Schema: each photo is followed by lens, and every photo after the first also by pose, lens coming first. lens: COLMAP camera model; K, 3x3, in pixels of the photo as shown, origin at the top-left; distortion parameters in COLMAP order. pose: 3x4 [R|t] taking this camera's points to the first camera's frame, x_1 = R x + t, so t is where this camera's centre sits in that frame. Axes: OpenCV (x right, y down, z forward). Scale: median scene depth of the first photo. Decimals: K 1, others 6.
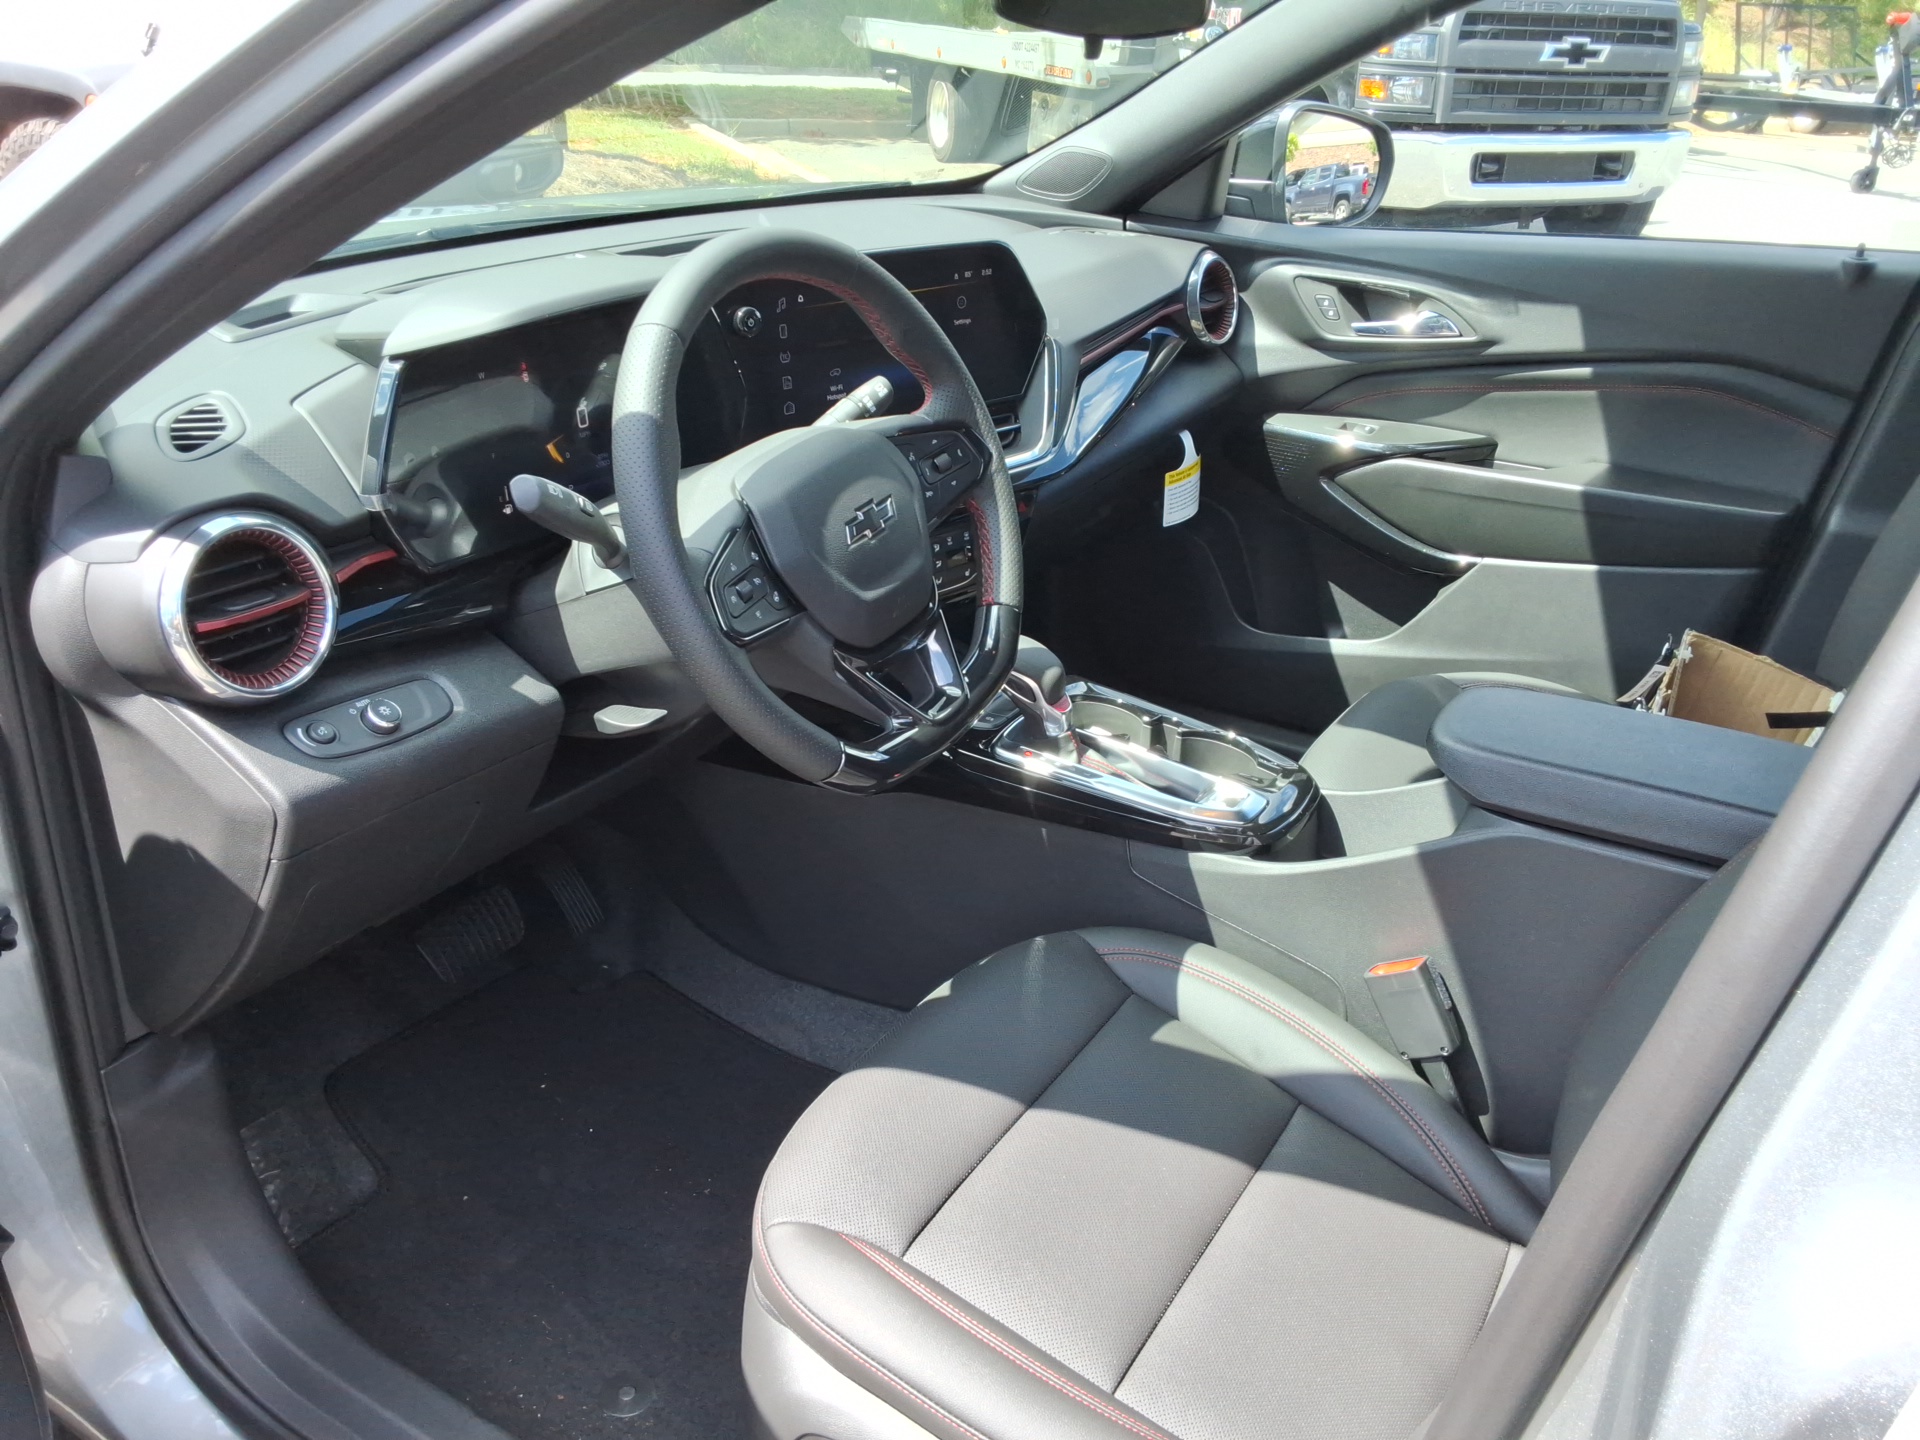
lens RADIAL K [[1534.9, 0, 969.1], [0, 1534.9, 720.4], [0, 0, 1]] dist [0.101349, -0.158659]
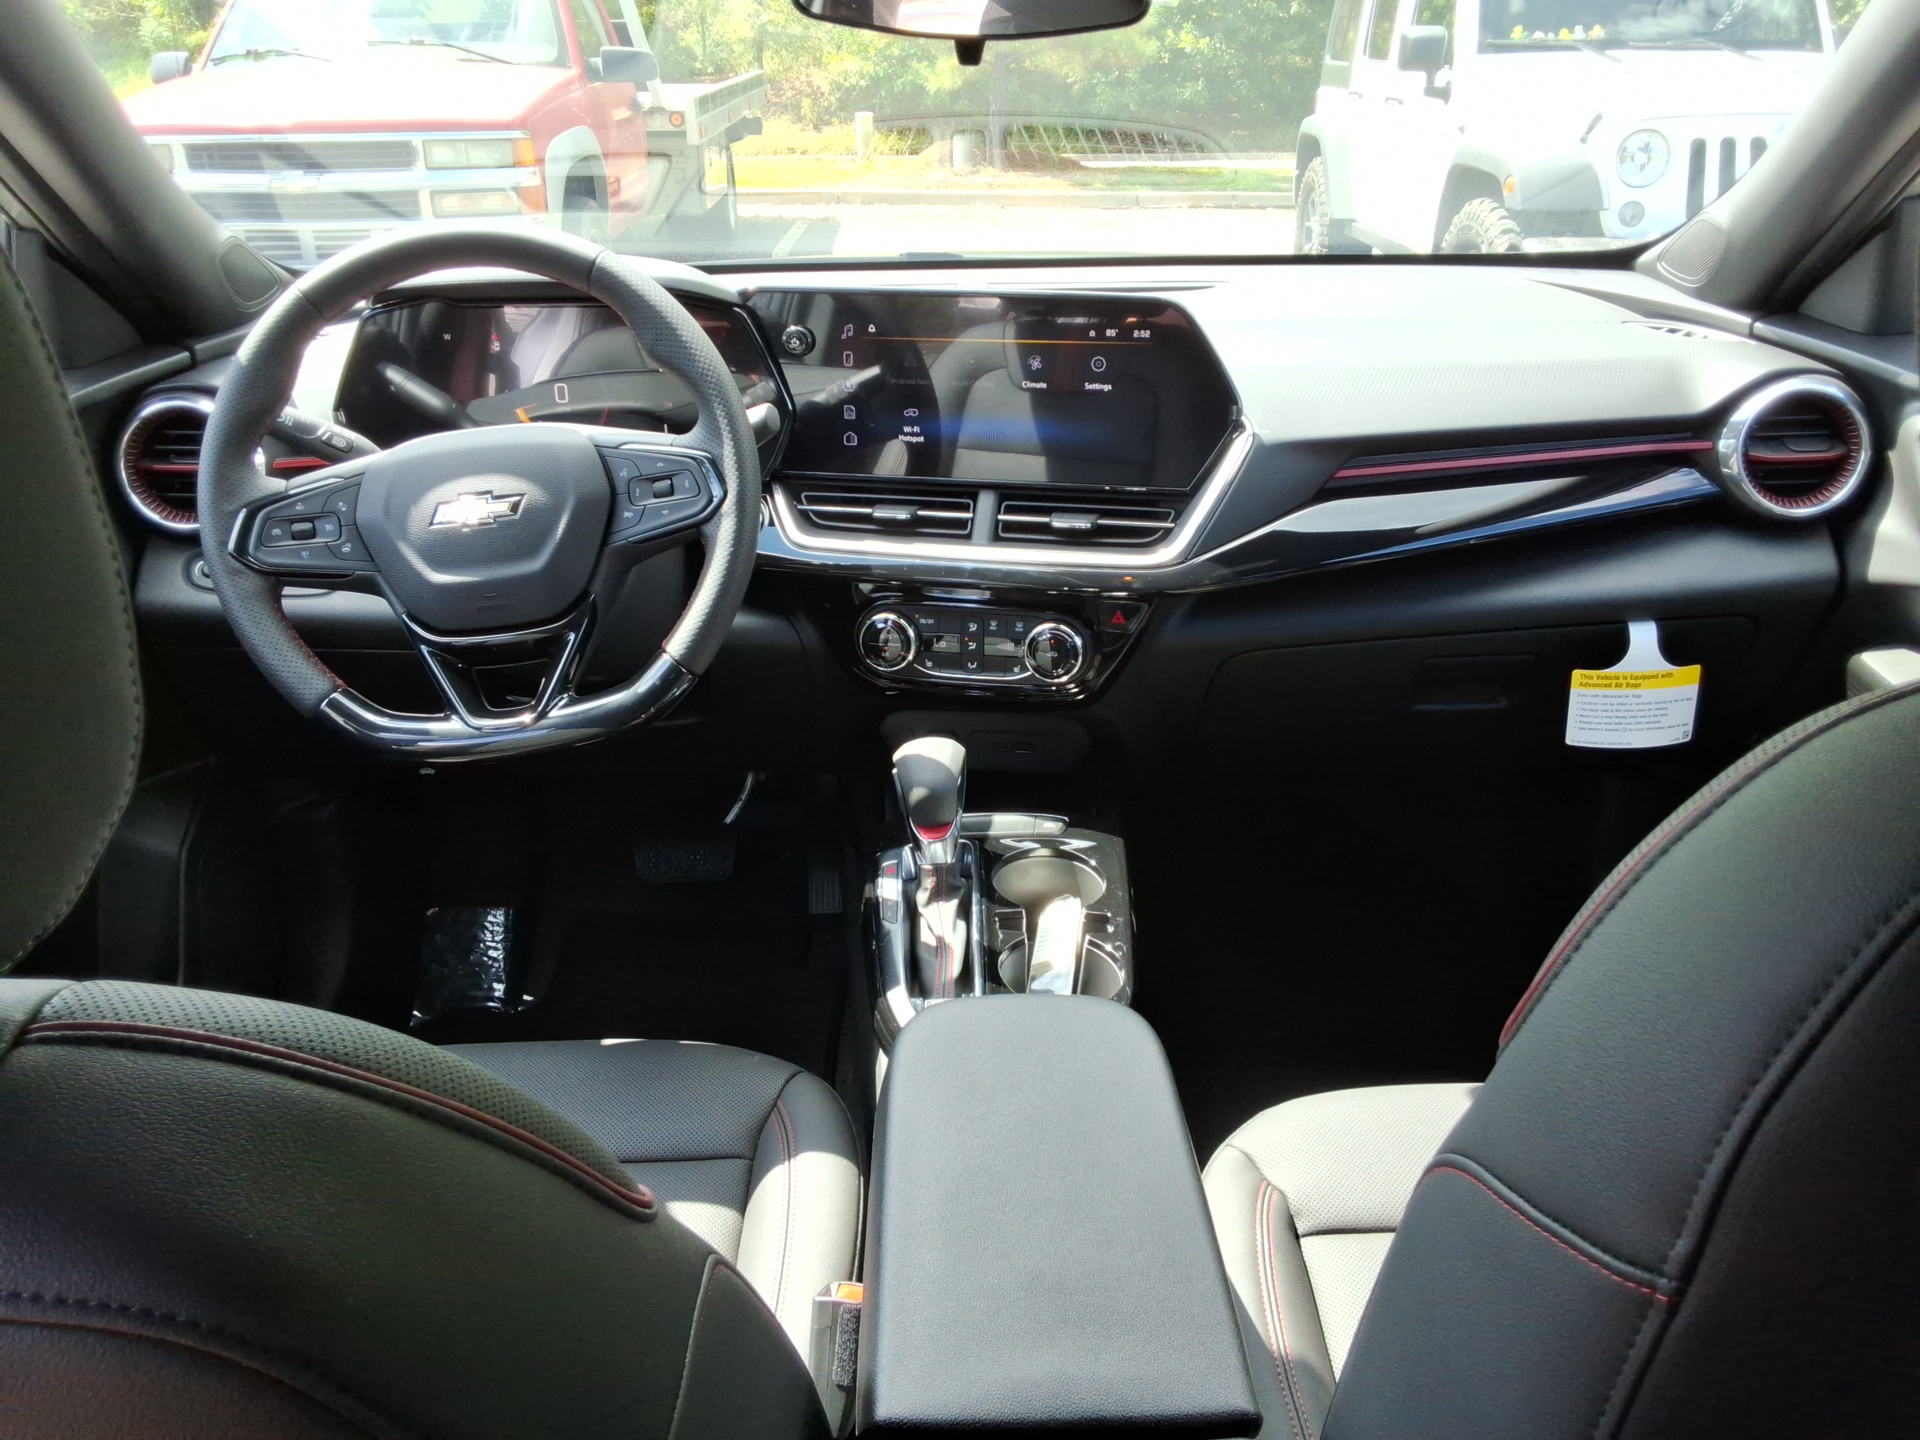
lens RADIAL K [[1539.9, 0, 972.6], [0, 1539.9, 708.1], [0, 0, 1]] dist [0.100736, -0.172998]
pose [[0.548089, 0.288451, -0.785108, 0.524984], [-0.335388, 0.935679, 0.109635, -0.128149], [0.766234, 0.203226, 0.609578, 0.366588]]
